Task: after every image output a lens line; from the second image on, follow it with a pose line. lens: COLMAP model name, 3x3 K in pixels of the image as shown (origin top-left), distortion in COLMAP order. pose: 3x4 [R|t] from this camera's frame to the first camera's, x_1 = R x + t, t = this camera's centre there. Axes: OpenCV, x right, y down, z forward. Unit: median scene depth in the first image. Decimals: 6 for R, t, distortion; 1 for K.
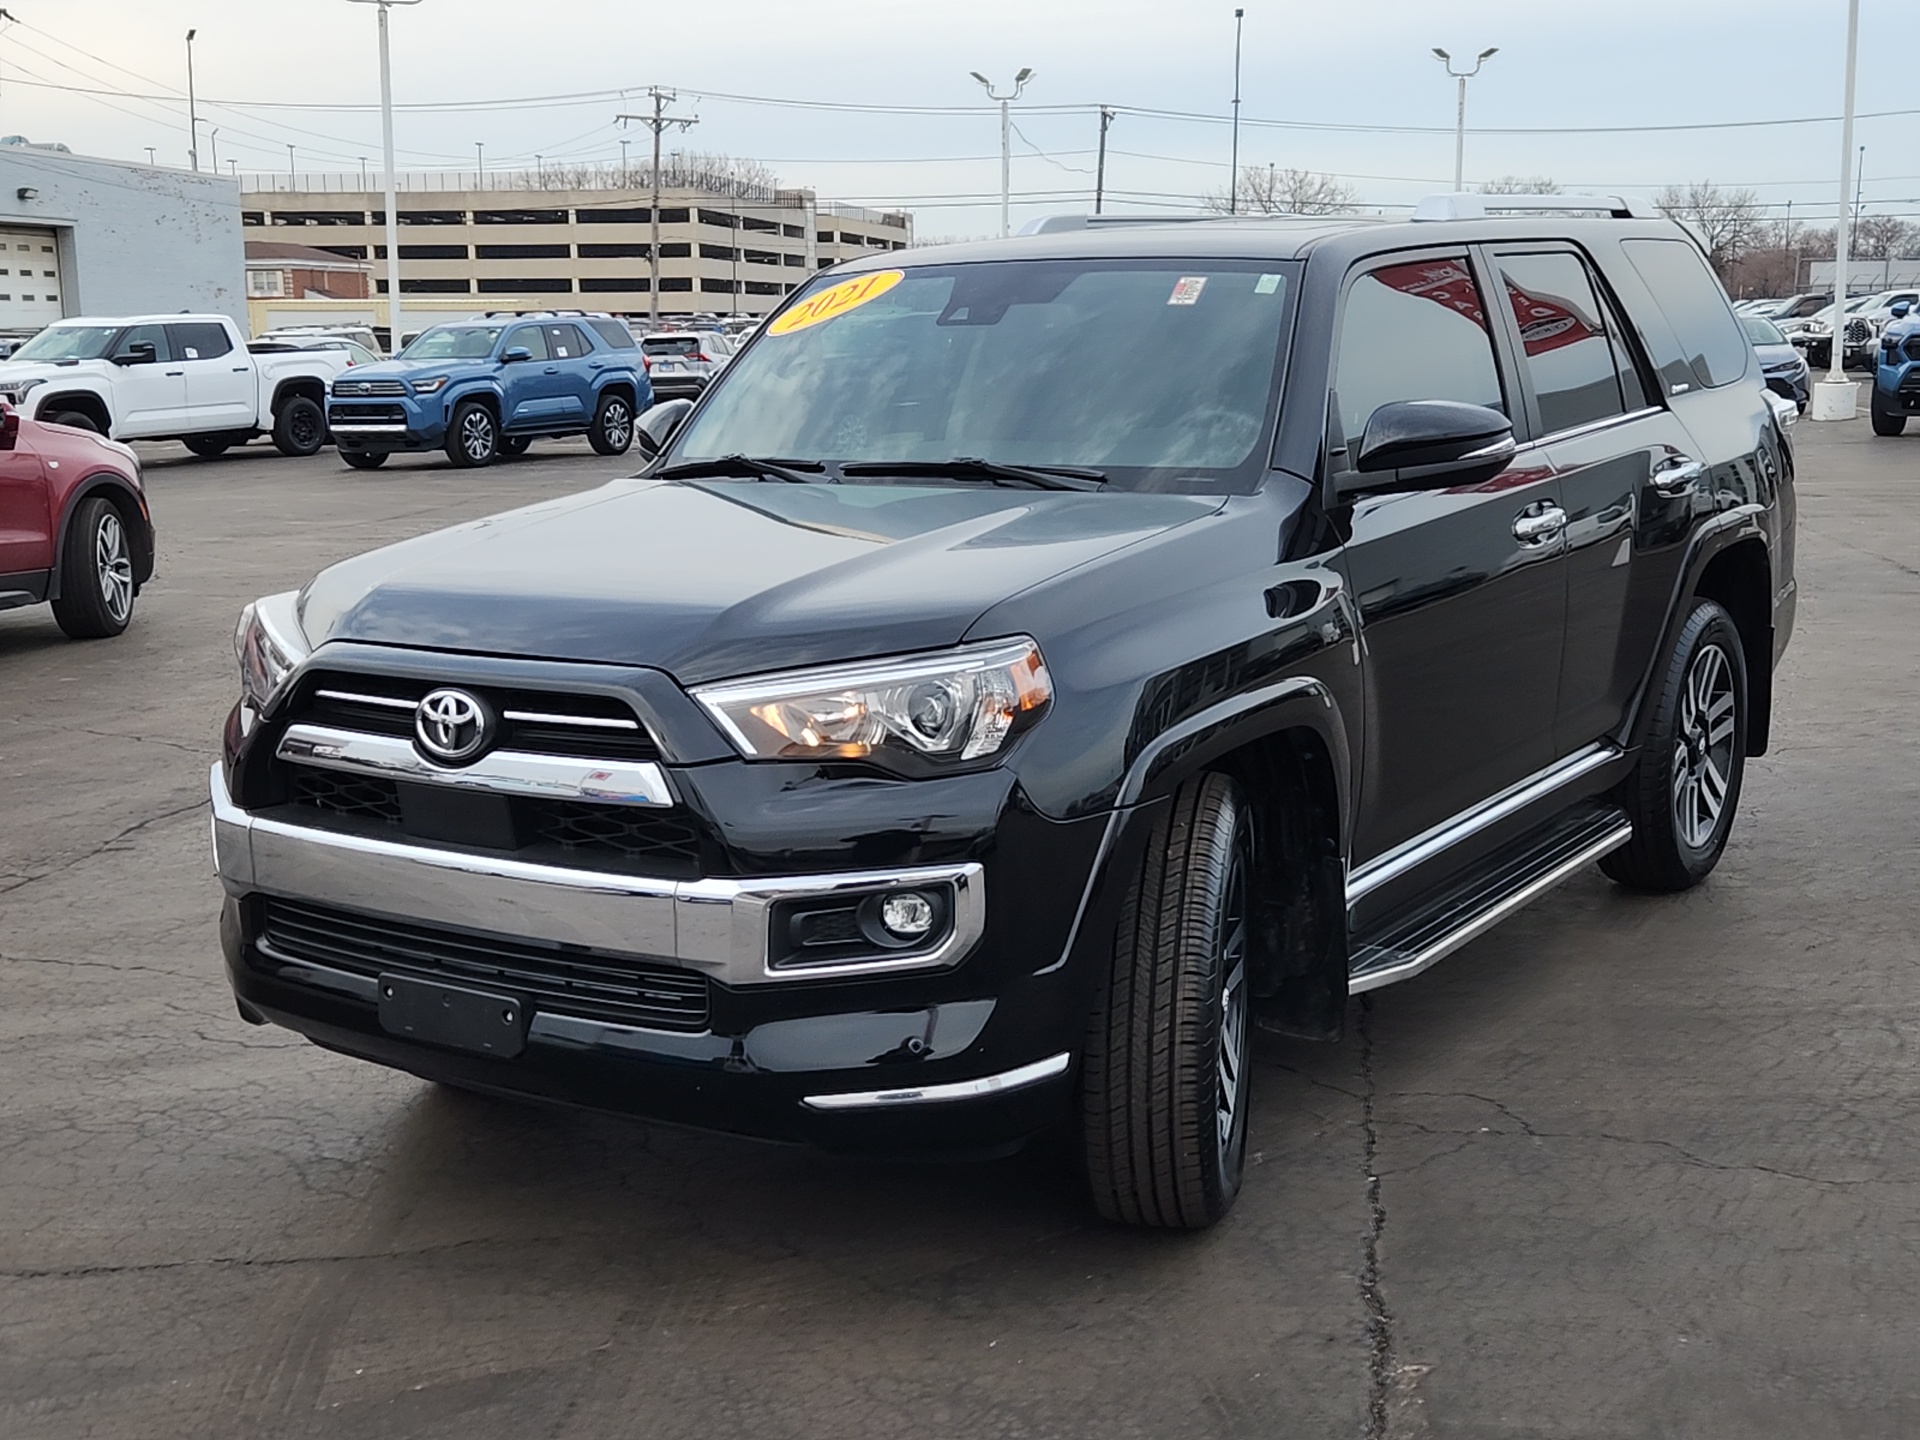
lens RADIAL K [[2613.6, 0, 944.7], [0, 2613.6, 721.7], [0, 0, 1]] dist [0.100627, 0.000000]
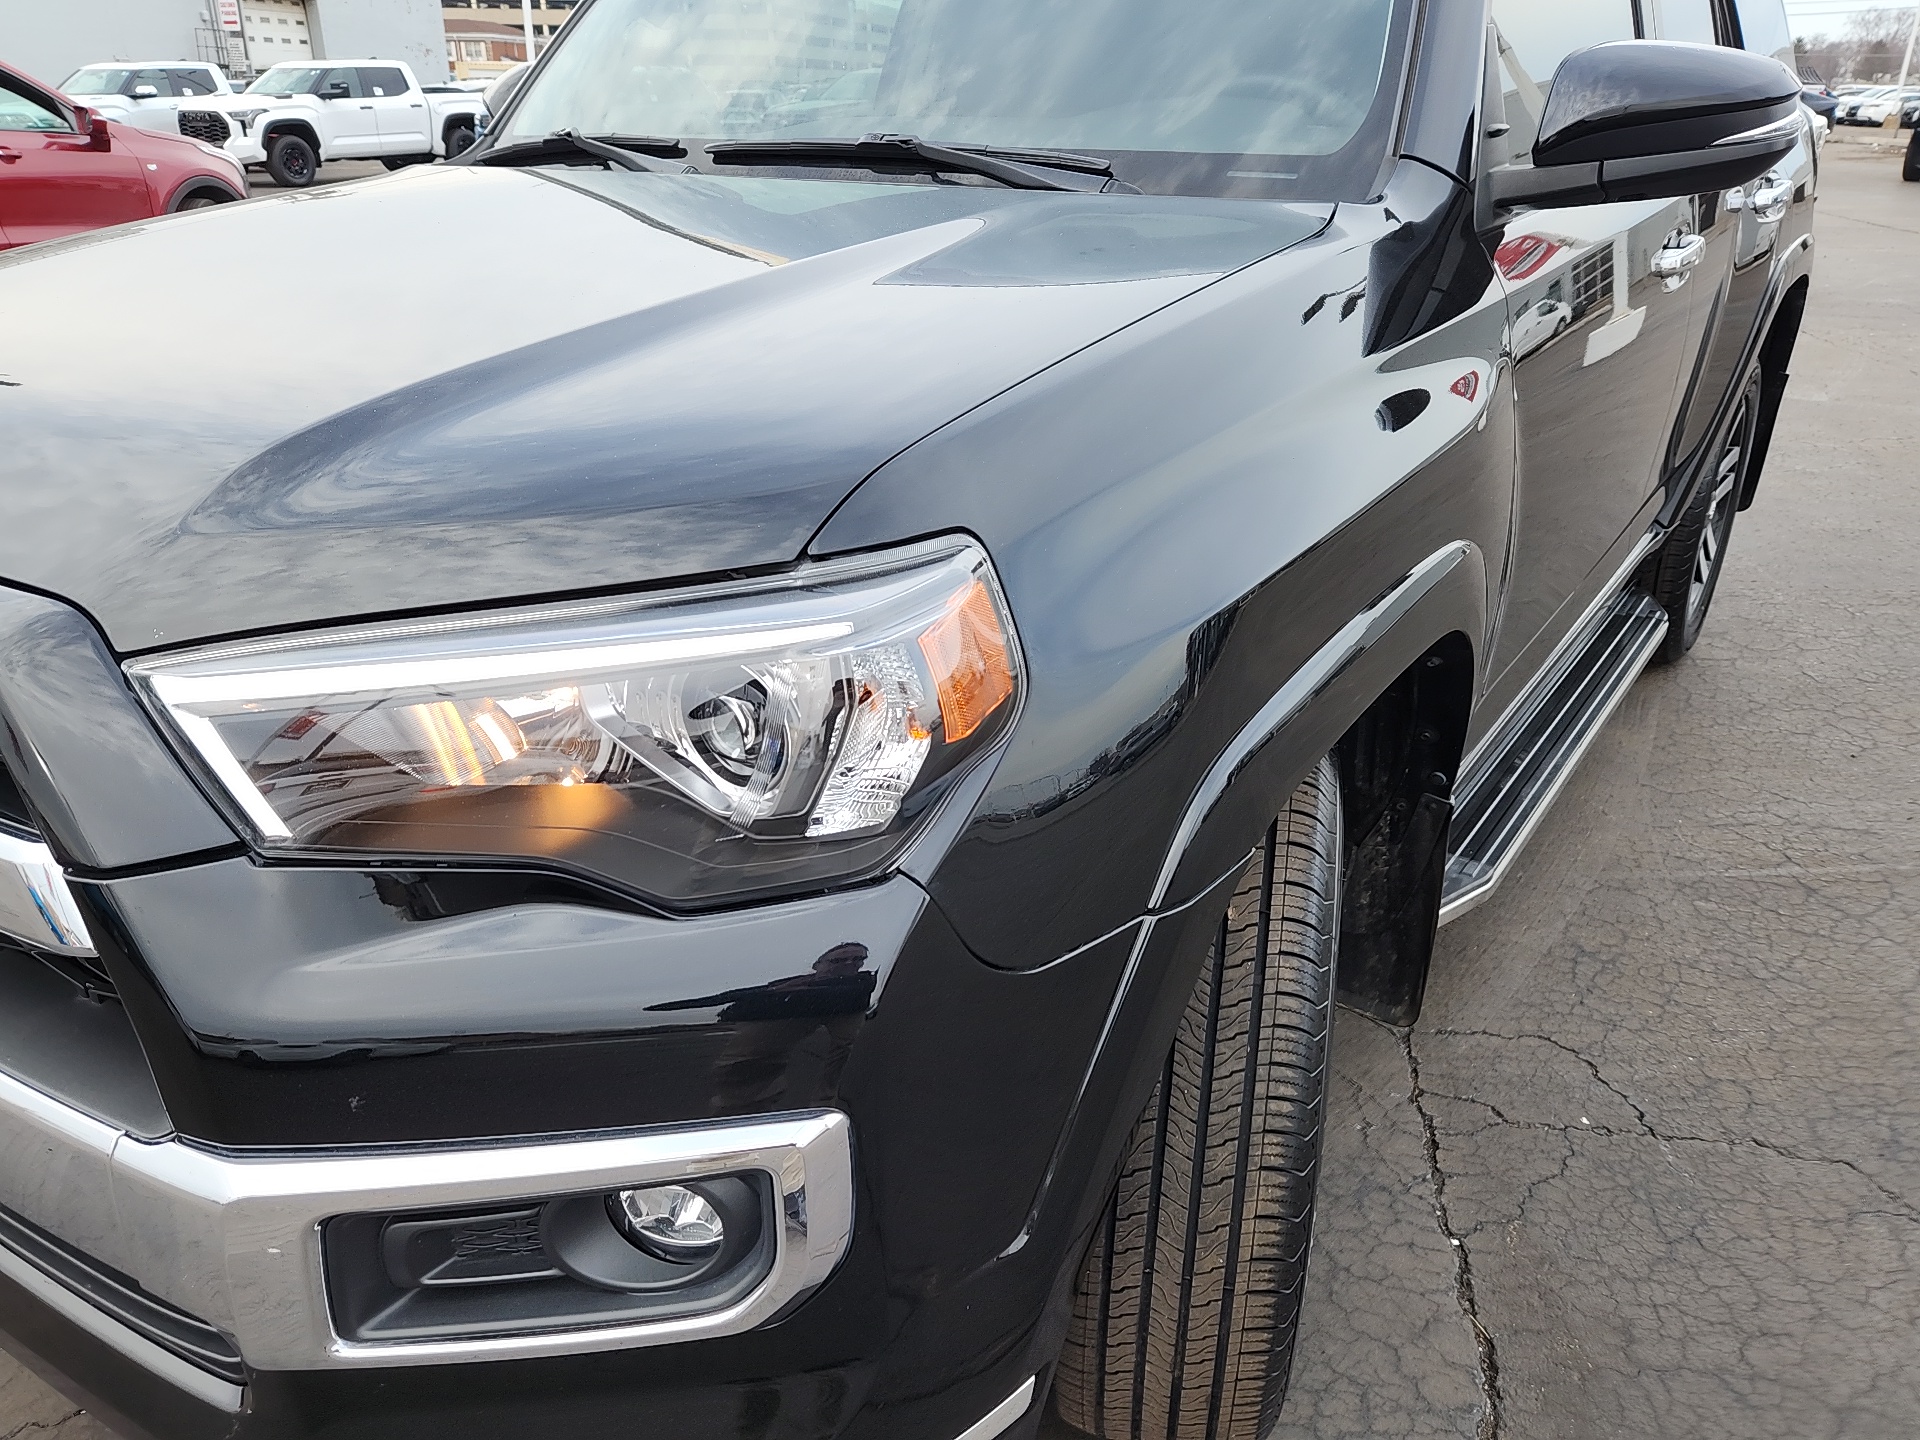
lens RADIAL K [[1540.2, 0, 963.9], [0, 1540.2, 753.0], [0, 0, 1]] dist [0.054236, -0.056275]
pose [[0.999715, 0.013891, 0.019424, 0.022033], [-0.018214, 0.969606, 0.243994, -0.048976], [-0.015444, -0.244278, 0.969582, 0.615814]]
